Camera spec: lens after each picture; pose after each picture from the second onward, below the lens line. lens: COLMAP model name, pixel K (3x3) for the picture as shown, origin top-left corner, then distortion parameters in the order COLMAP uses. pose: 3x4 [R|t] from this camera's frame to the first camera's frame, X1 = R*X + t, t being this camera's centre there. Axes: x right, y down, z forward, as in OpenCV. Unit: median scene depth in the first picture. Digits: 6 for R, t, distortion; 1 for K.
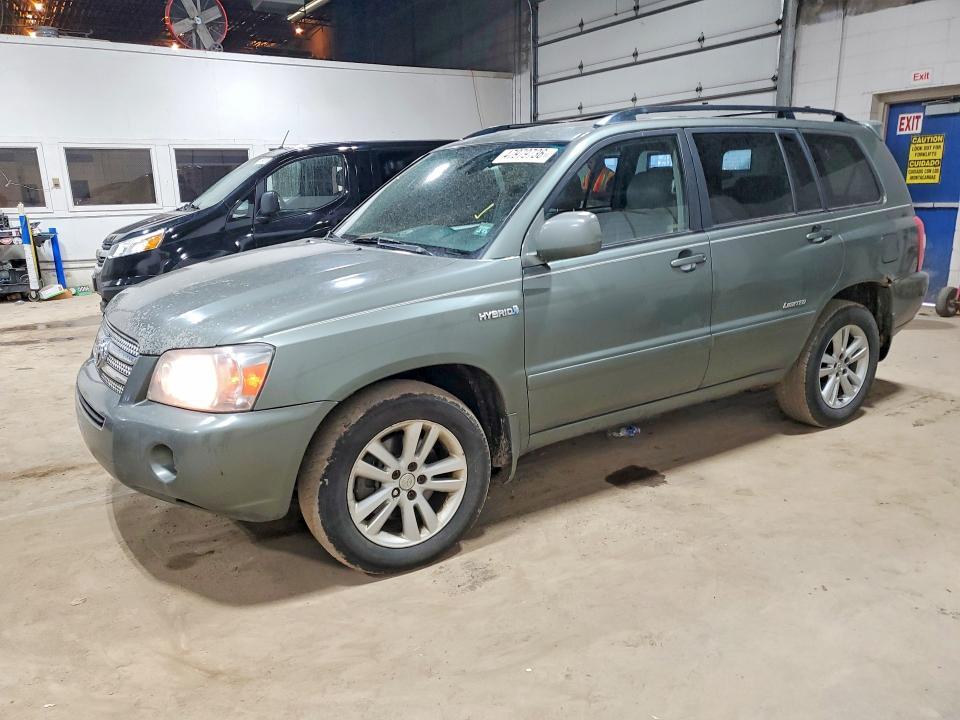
lens RADIAL K [[741.2, 0, 477.8], [0, 741.2, 359.4], [0, 0, 1]] dist [0.012863, -0.001626]
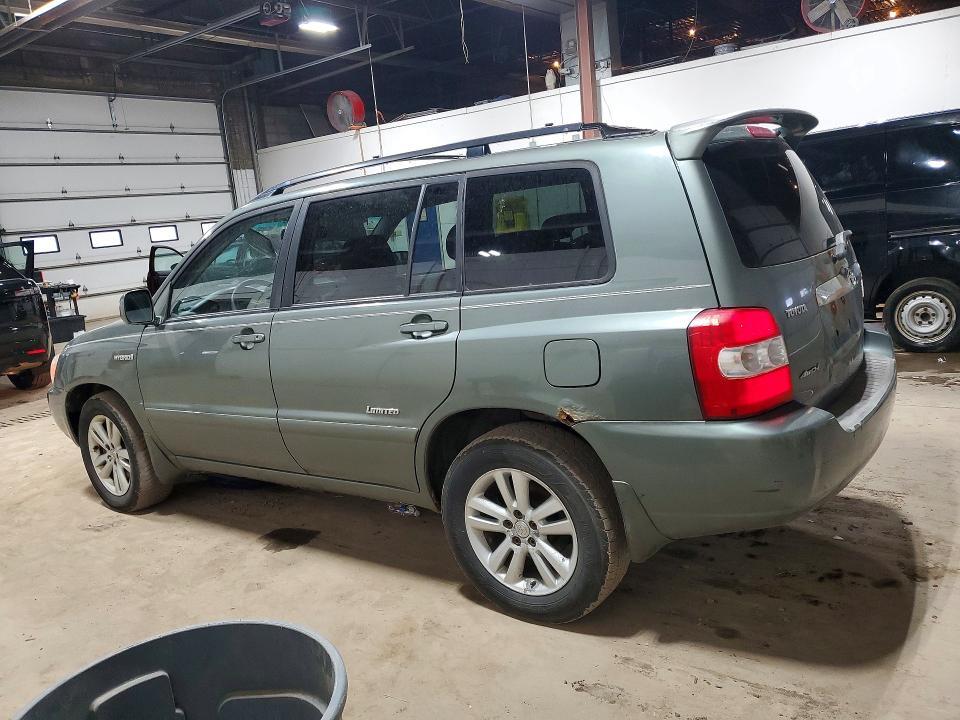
lens RADIAL K [[741.2, 0, 477.8], [0, 741.2, 359.4], [0, 0, 1]] dist [0.012863, -0.001626]
pose [[0.369587, 0.166408, -0.914174, 1.252255], [-0.122173, 0.983994, 0.129725, -0.259803], [0.921129, 0.063743, 0.384002, 0.857026]]
